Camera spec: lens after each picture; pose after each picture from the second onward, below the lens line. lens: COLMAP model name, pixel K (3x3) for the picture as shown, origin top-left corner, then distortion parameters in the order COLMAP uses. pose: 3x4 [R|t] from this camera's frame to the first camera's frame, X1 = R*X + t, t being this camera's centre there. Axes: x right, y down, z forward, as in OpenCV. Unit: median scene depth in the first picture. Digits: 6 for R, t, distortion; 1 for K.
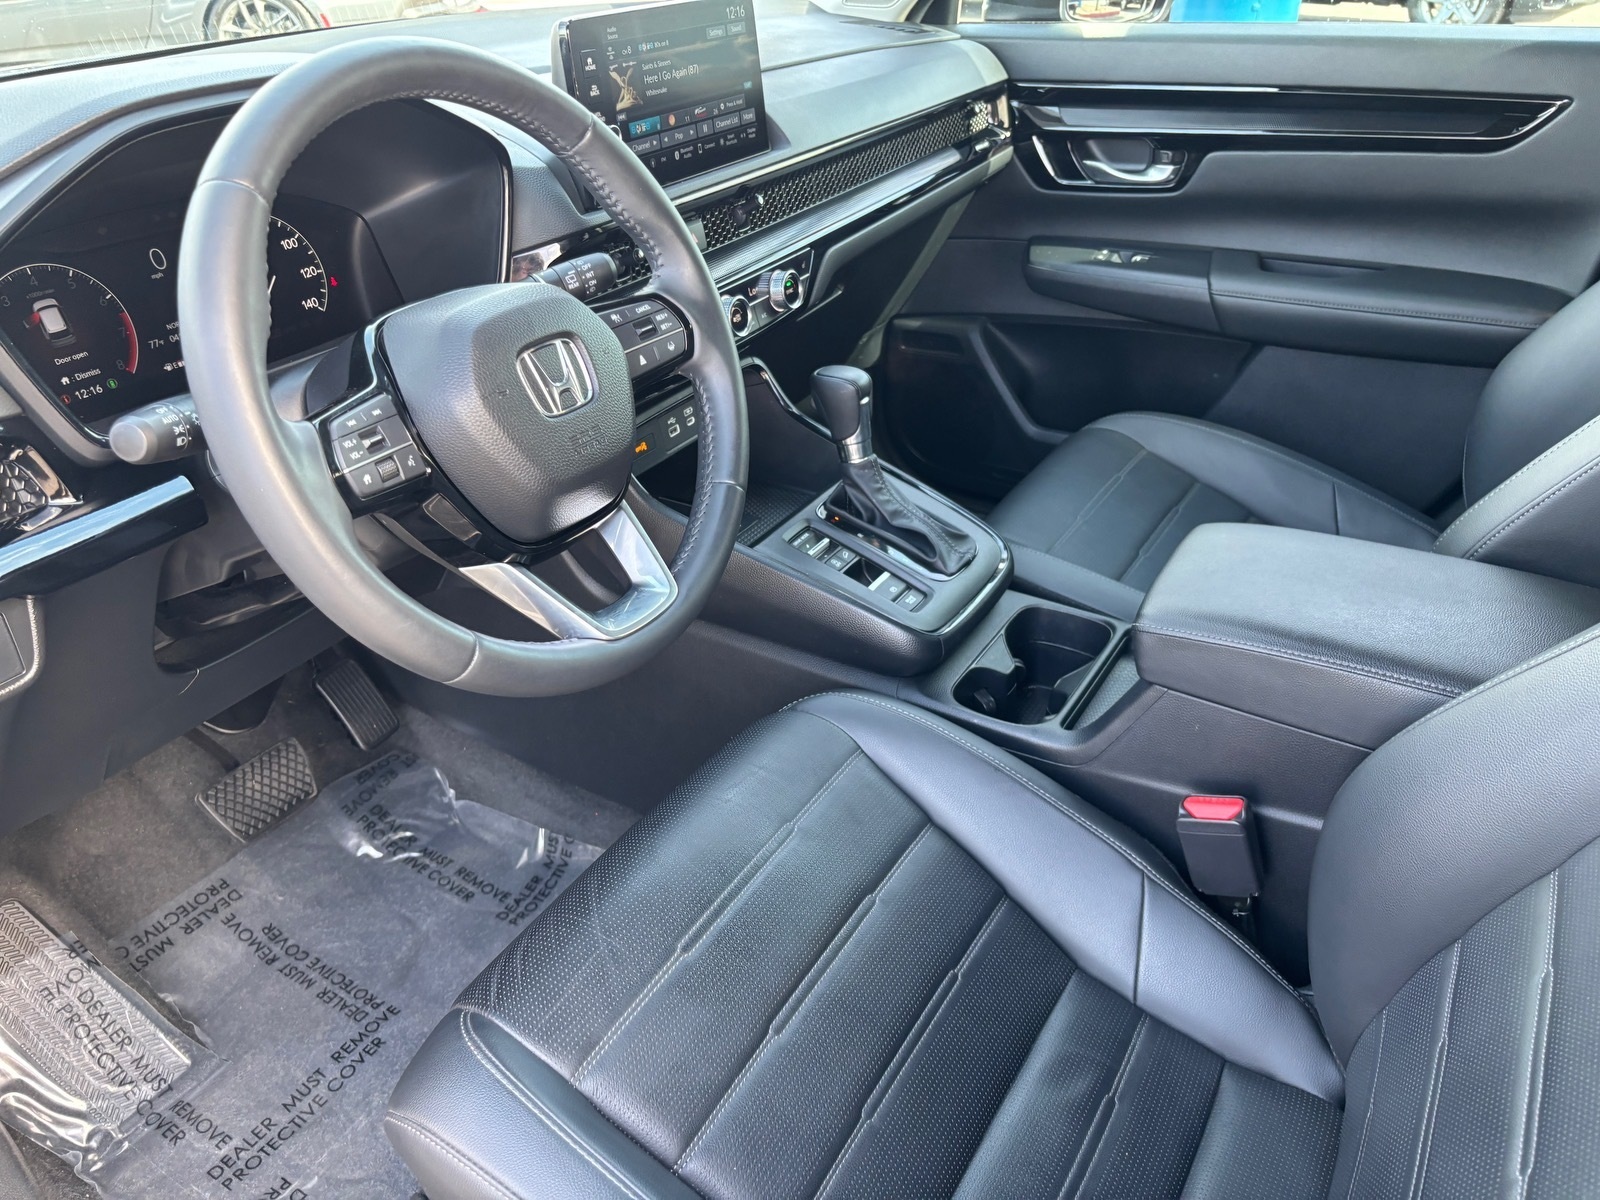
lens RADIAL K [[1239.8, 0, 798.0], [0, 1239.8, 572.6], [0, 0, 1]] dist [0.045559, -0.040357]
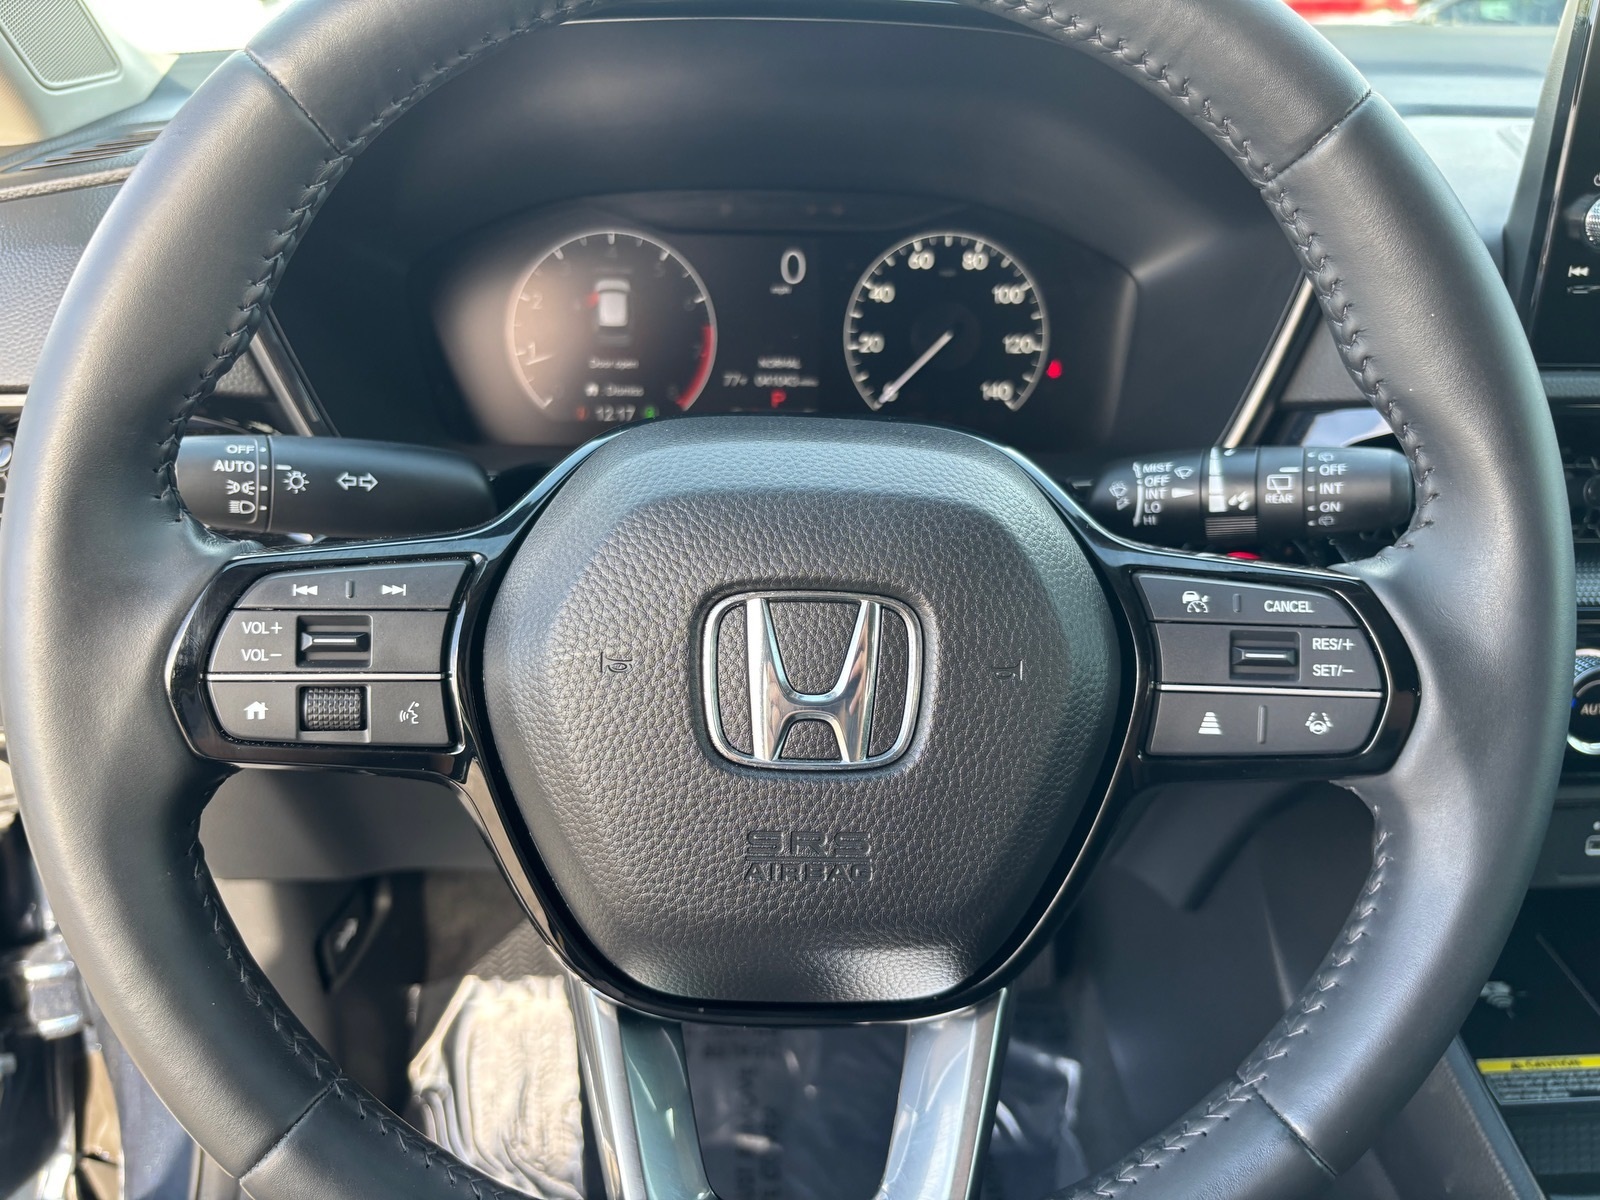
lens RADIAL K [[1245.6, 0, 802.9], [0, 1245.6, 645.2], [0, 0, 1]] dist [0.018522, -0.001666]
pose [[0.548045, 0.413841, -0.726899, 0.057298], [-0.424961, 0.886277, 0.184178, -0.153077], [0.720454, 0.207966, 0.661586, 0.468407]]
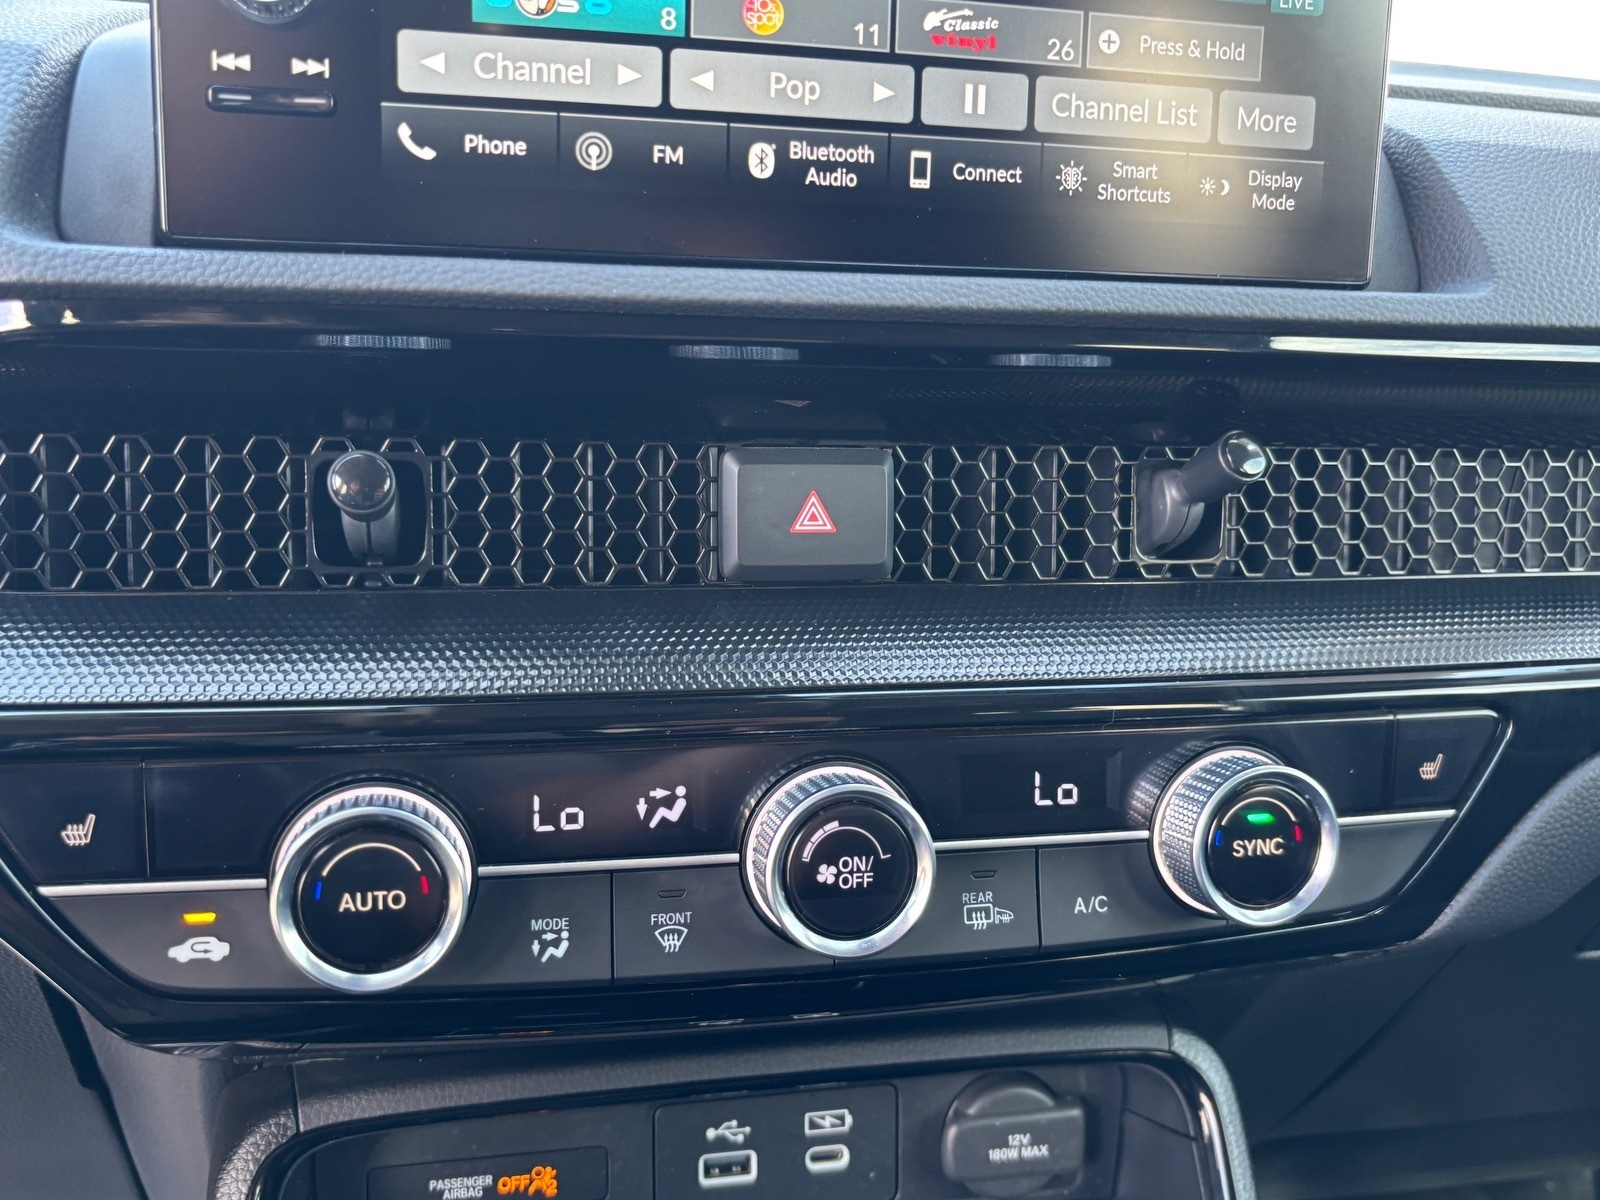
lens RADIAL K [[1475.6, 0, 800.0], [0, 1475.6, 600.0], [0, 0, 1]] dist [0.099507, -0.320419]
pose [[0.695379, 0.231251, -0.680420, 0.117026], [-0.401888, 0.910054, -0.101427, -0.218978], [0.595764, 0.343983, 0.725769, 0.781852]]
